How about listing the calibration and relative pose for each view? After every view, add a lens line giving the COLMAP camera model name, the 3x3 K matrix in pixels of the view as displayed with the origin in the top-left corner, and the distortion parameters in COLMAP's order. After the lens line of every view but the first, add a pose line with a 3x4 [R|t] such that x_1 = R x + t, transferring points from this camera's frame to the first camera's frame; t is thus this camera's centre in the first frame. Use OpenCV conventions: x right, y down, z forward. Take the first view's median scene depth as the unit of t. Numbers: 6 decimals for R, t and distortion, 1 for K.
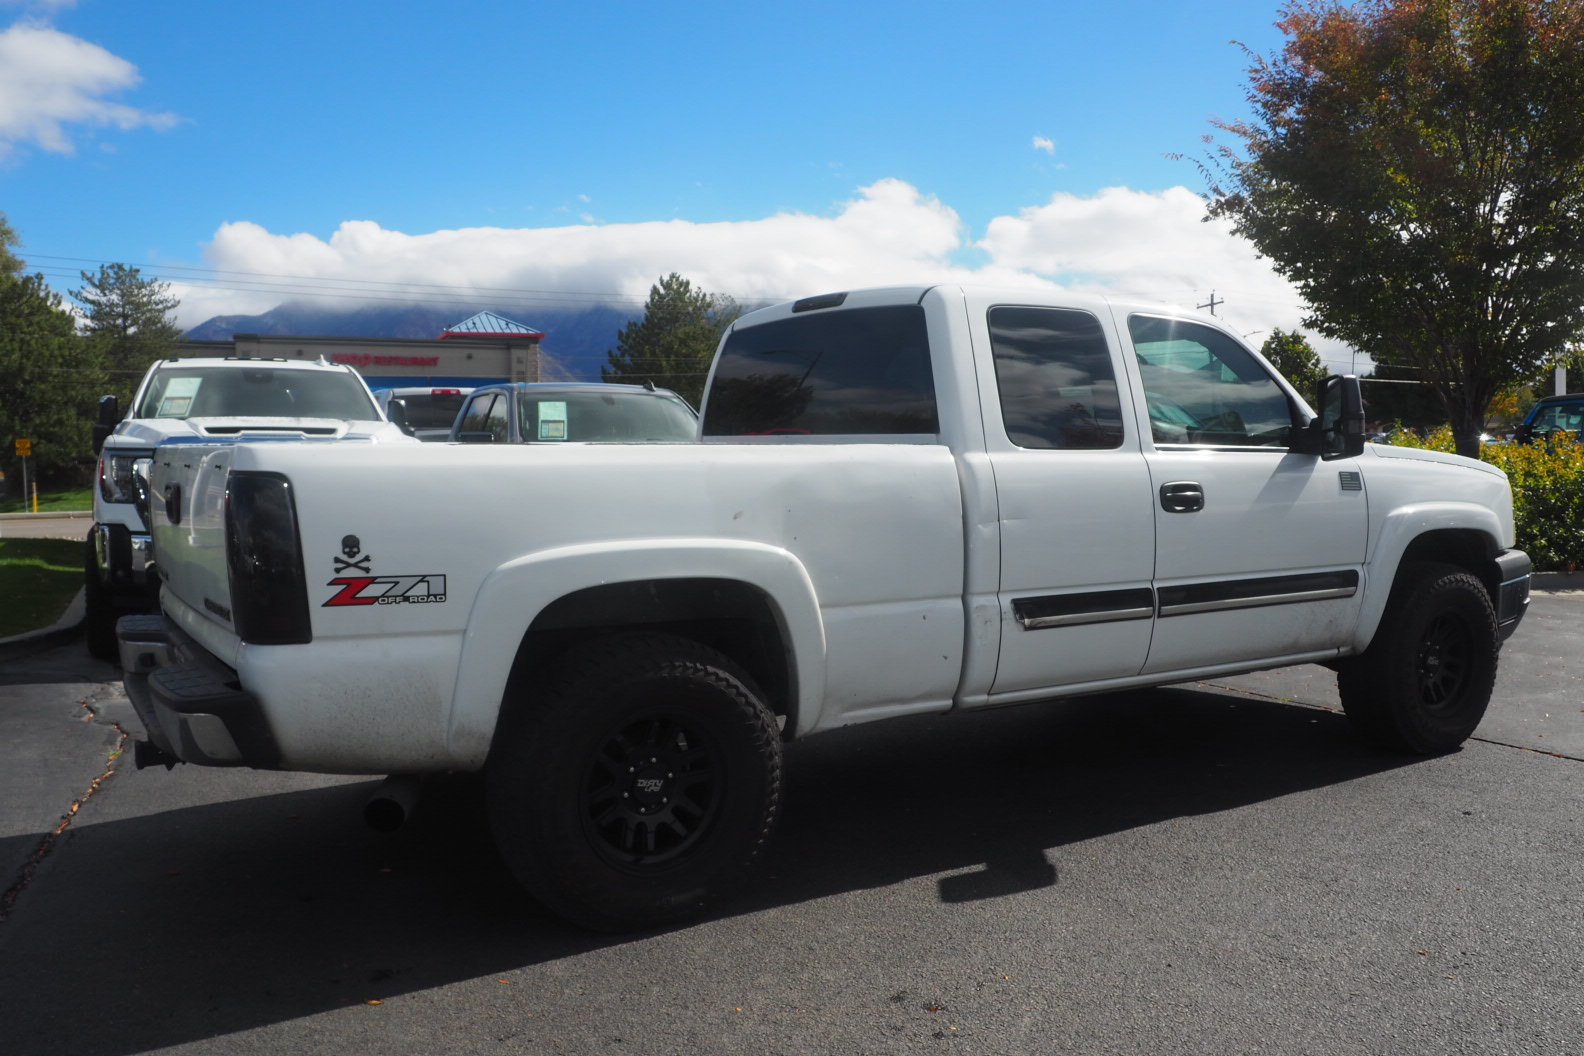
lens RADIAL K [[1351.6, 0, 792.0], [0, 1351.6, 528.0], [0, 0, 1]] dist [-0.010691, 0.004660]
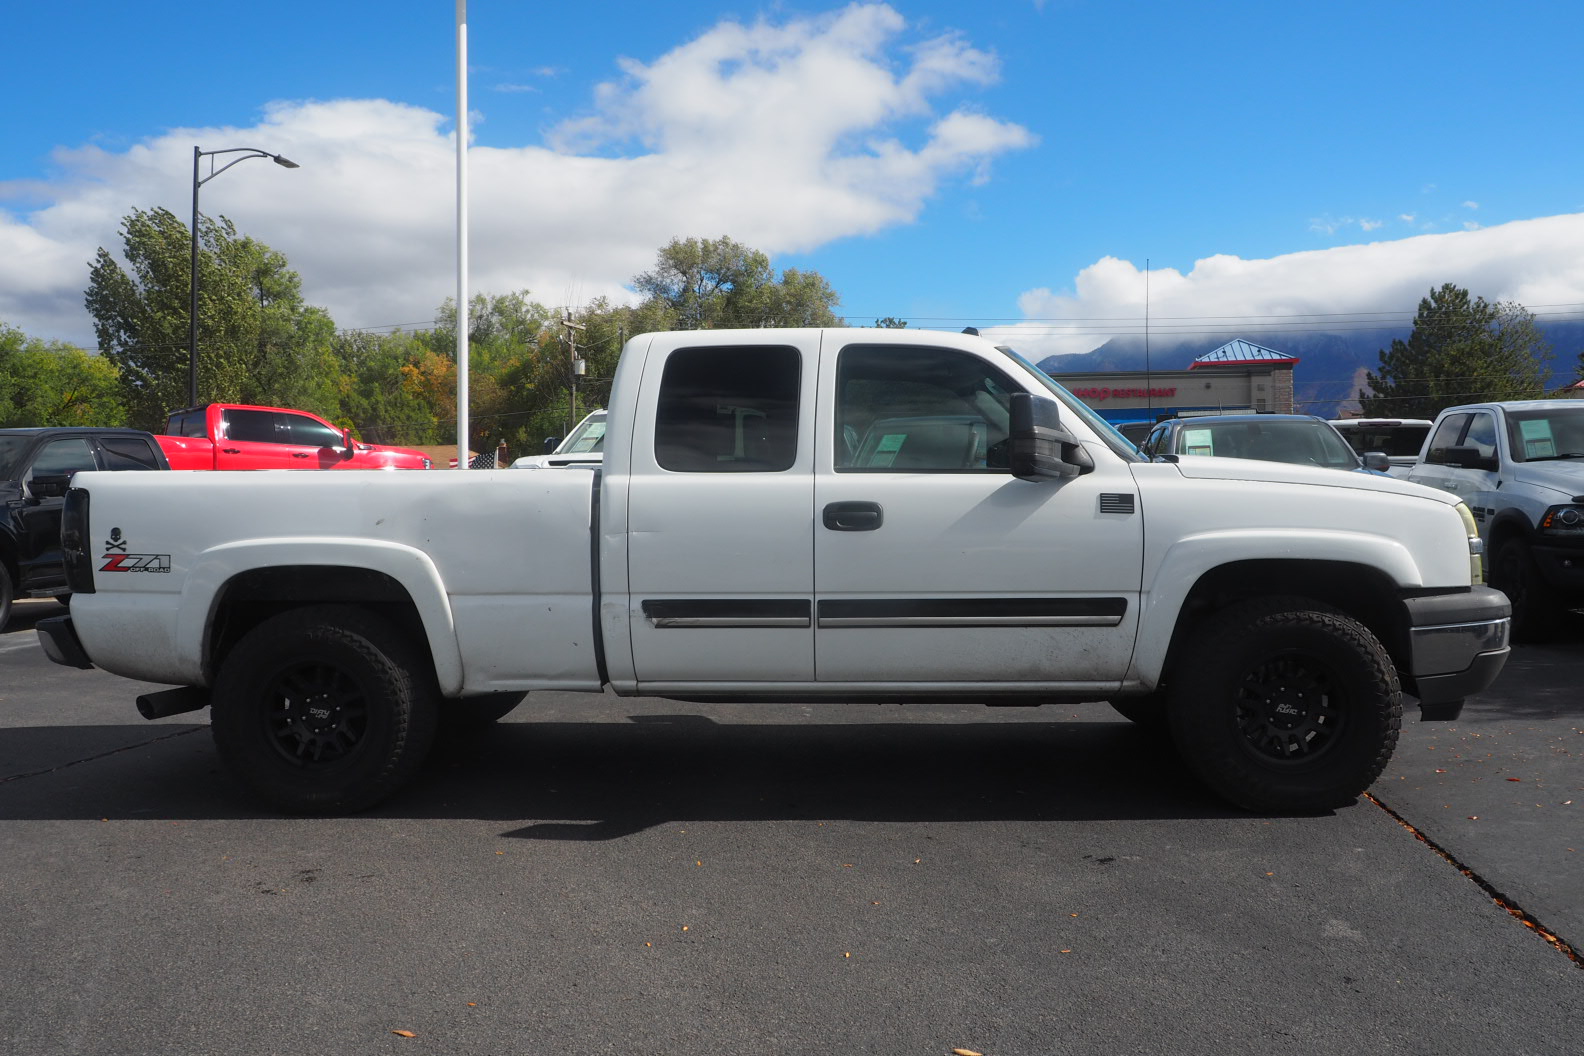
lens RADIAL K [[1351.6, 0, 792.0], [0, 1351.6, 528.0], [0, 0, 1]] dist [-0.010691, 0.004660]
pose [[0.815292, 0.017491, -0.578786, 0.960640], [-0.030413, 0.999458, -0.012637, 0.001241], [0.578251, 0.027906, 0.815381, 0.121279]]
